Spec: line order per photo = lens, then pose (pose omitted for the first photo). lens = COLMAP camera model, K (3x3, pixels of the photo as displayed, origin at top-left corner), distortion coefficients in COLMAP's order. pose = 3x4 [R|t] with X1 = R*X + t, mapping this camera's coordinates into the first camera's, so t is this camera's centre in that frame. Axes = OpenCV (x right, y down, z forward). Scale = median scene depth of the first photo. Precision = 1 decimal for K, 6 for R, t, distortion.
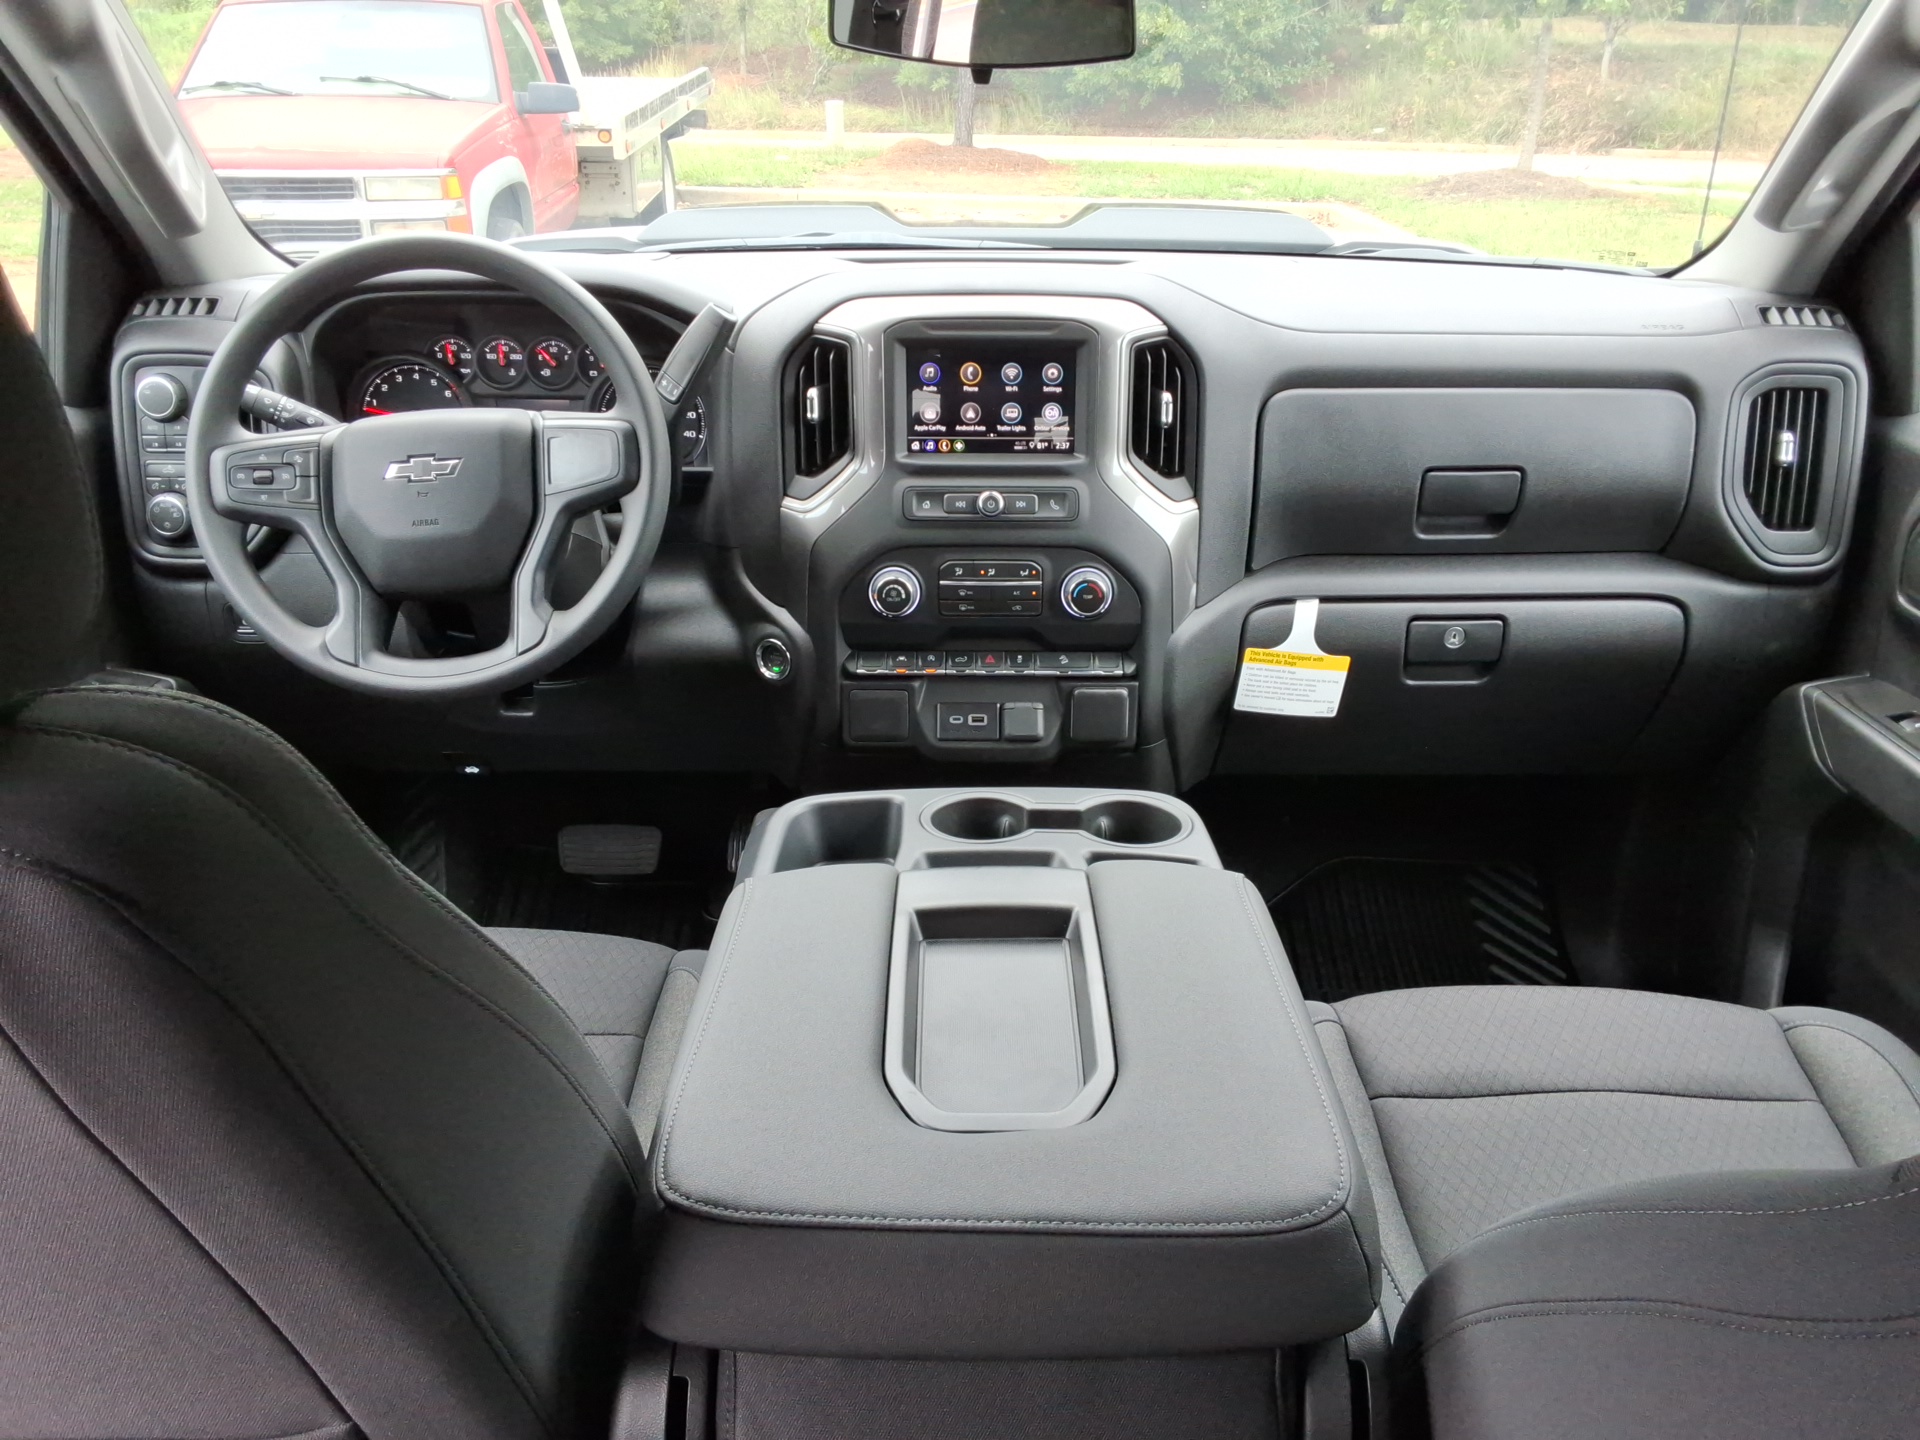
lens RADIAL K [[1541.8, 0, 983.1], [0, 1541.8, 703.7], [0, 0, 1]] dist [0.099357, -0.138844]
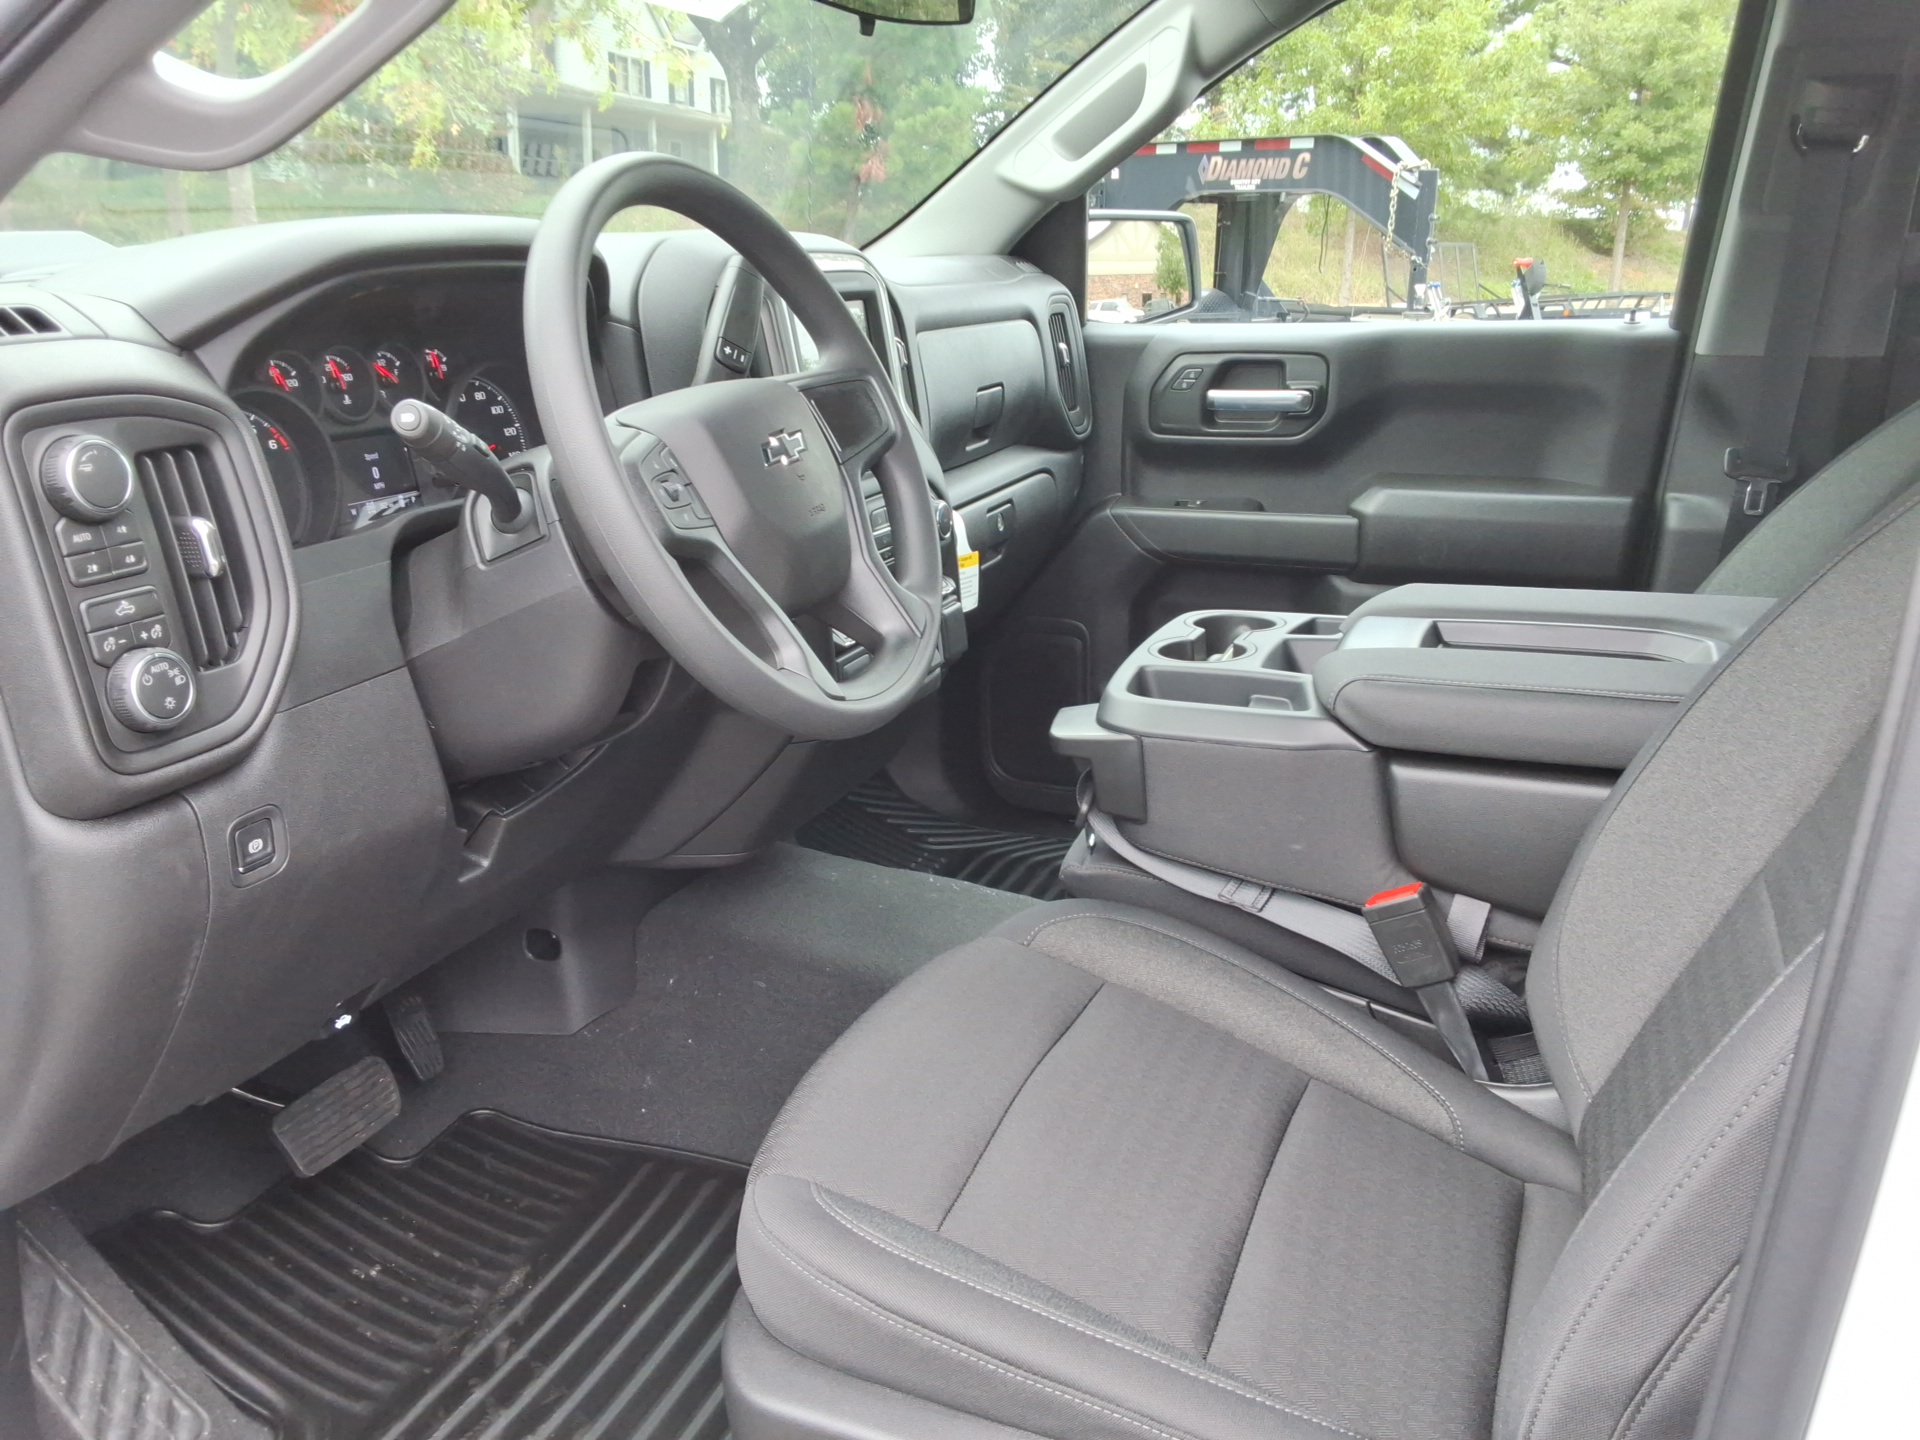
lens RADIAL K [[1541.8, 0, 997.6], [0, 1541.8, 723.3], [0, 0, 1]] dist [0.099357, -0.138844]
pose [[0.365532, -0.288745, 0.884880, -0.919328], [0.356461, 0.921617, 0.153483, -0.090603], [-0.859838, 0.259323, 0.439807, 0.521723]]
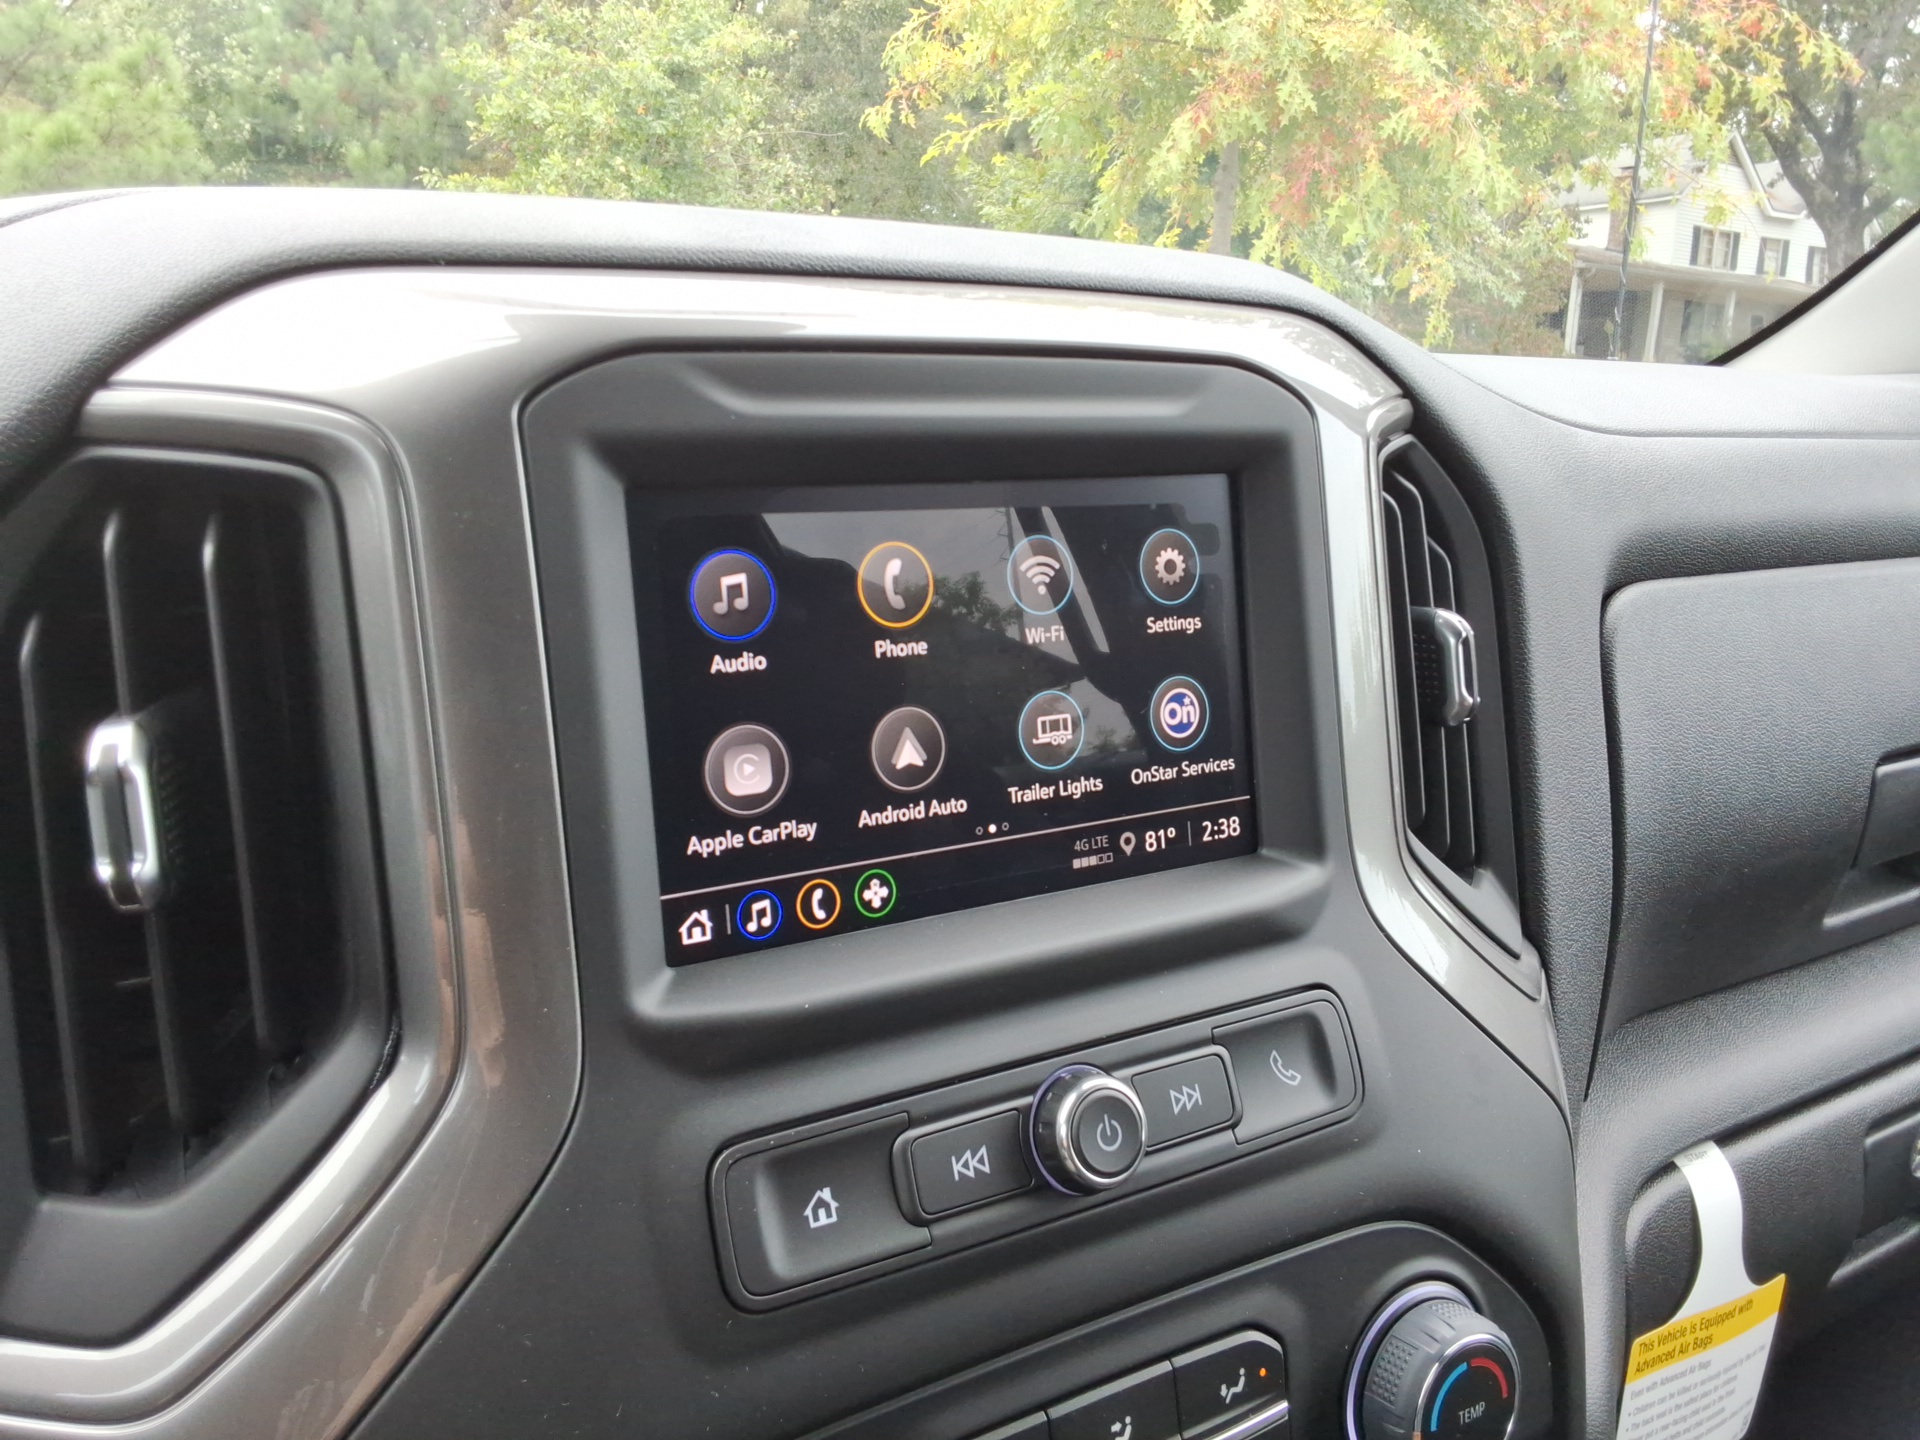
lens RADIAL K [[1541.8, 0, 970.4], [0, 1541.8, 718.7], [0, 0, 1]] dist [0.099357, -0.138844]
pose [[0.850776, -0.104738, 0.514986, -0.118615], [0.195262, 0.972787, -0.124736, -0.160629], [-0.487907, 0.206679, 0.848075, 0.792930]]
